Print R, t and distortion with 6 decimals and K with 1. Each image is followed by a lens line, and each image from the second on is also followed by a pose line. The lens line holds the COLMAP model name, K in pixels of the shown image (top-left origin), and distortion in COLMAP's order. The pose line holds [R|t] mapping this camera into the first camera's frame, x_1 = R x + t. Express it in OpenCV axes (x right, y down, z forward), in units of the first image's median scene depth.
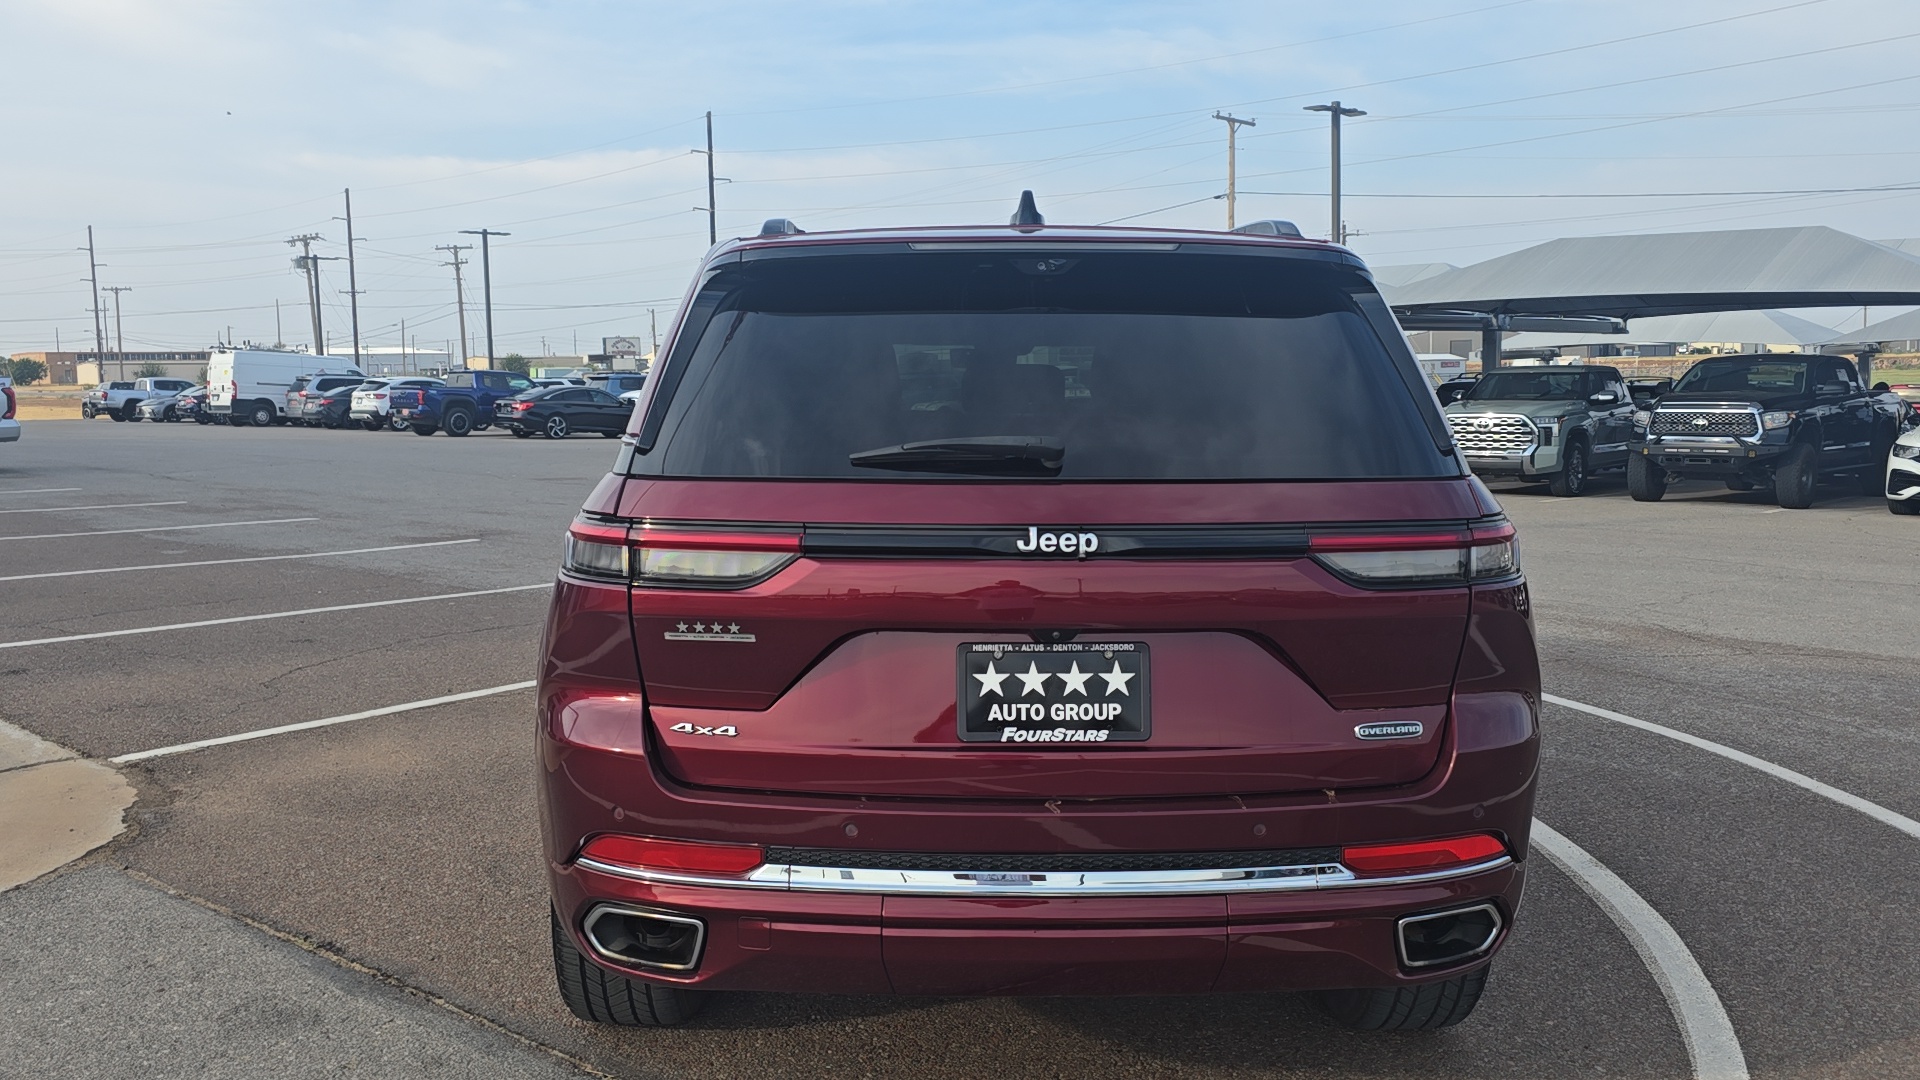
lens RADIAL K [[1592.7, 0, 954.8], [0, 1592.7, 538.4], [0, 0, 1]] dist [0.002444, -0.005423]
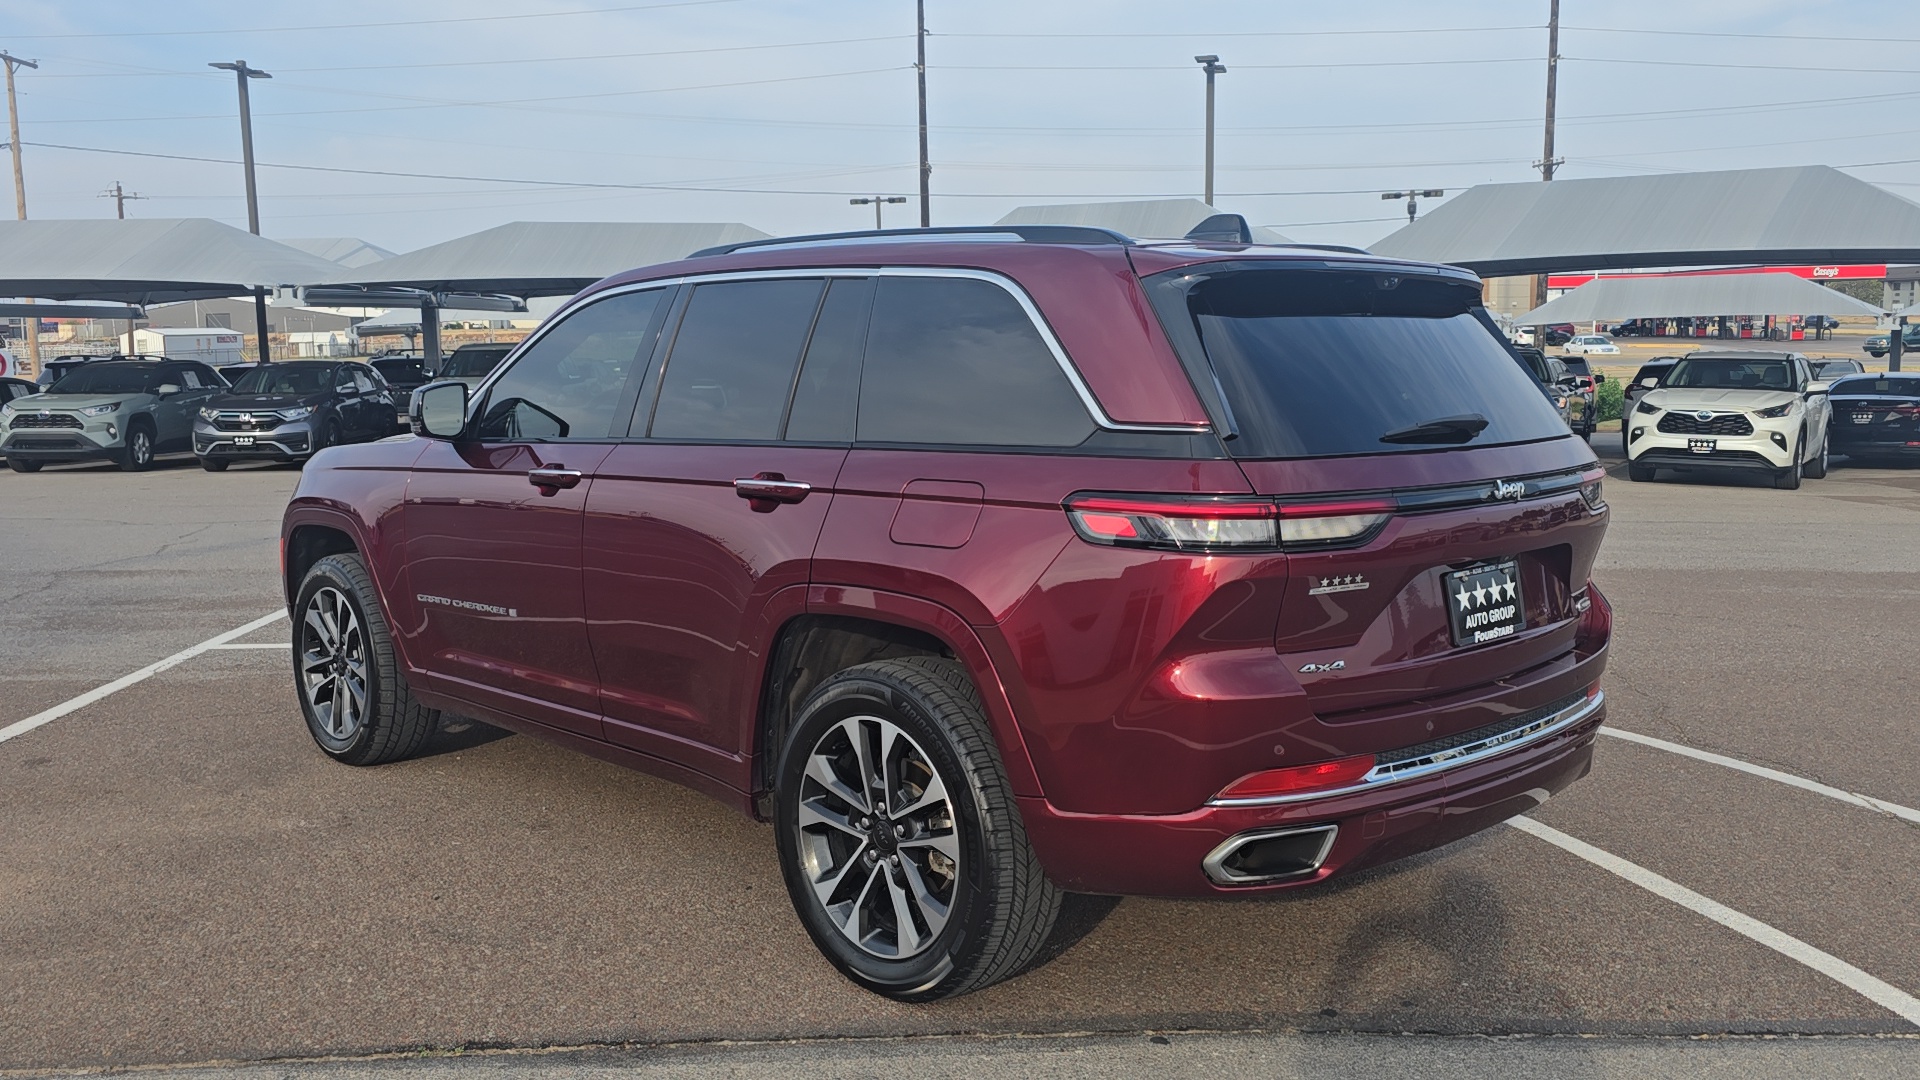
lens RADIAL K [[1592.7, 0, 954.8], [0, 1592.7, 538.4], [0, 0, 1]] dist [0.002444, -0.005423]
pose [[0.734527, -0.083651, 0.673404, -1.161568], [0.072958, 0.996356, 0.044188, -0.049428], [-0.674646, 0.016673, 0.737953, 0.302221]]
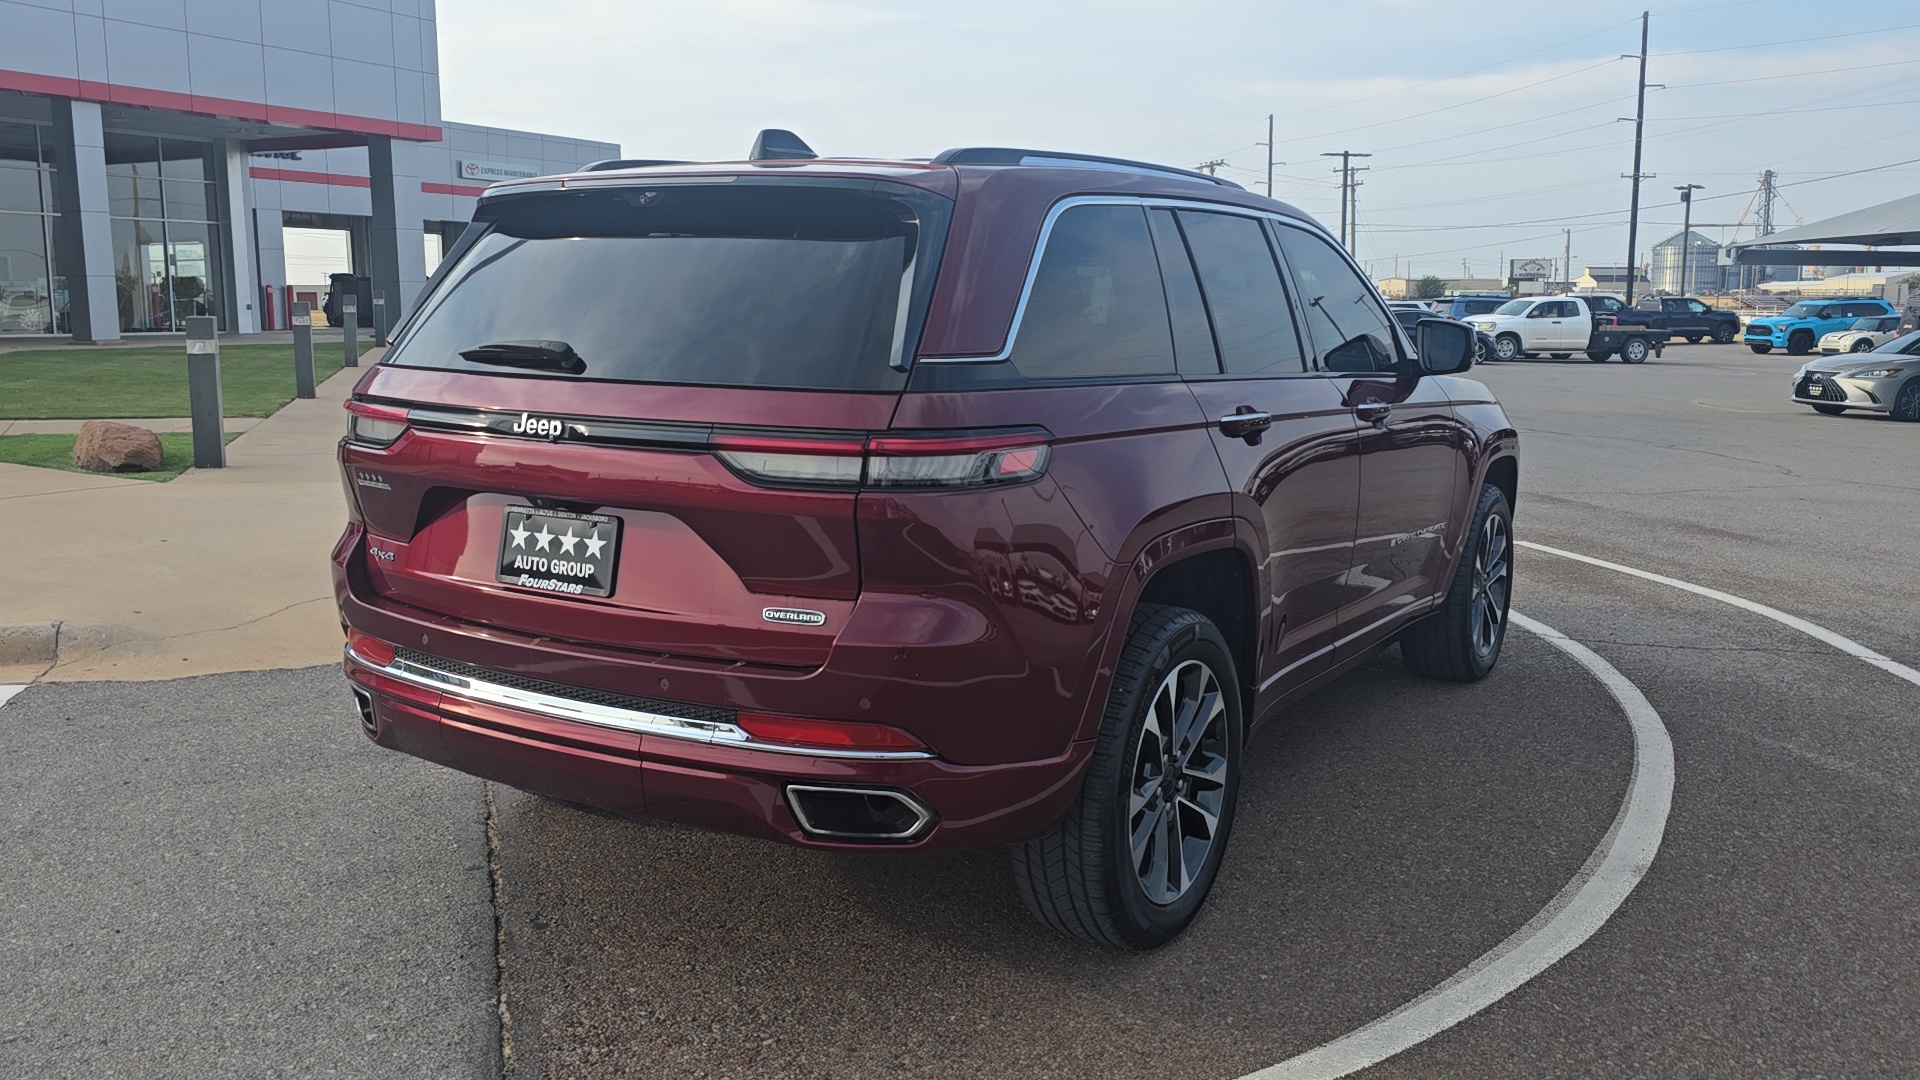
lens RADIAL K [[1592.7, 0, 954.8], [0, 1592.7, 538.4], [0, 0, 1]] dist [0.002444, -0.005423]
pose [[0.846177, 0.094810, -0.524401, 0.951926], [-0.069459, 0.995274, 0.067863, -0.016782], [0.528356, -0.021000, 0.848763, 0.120253]]
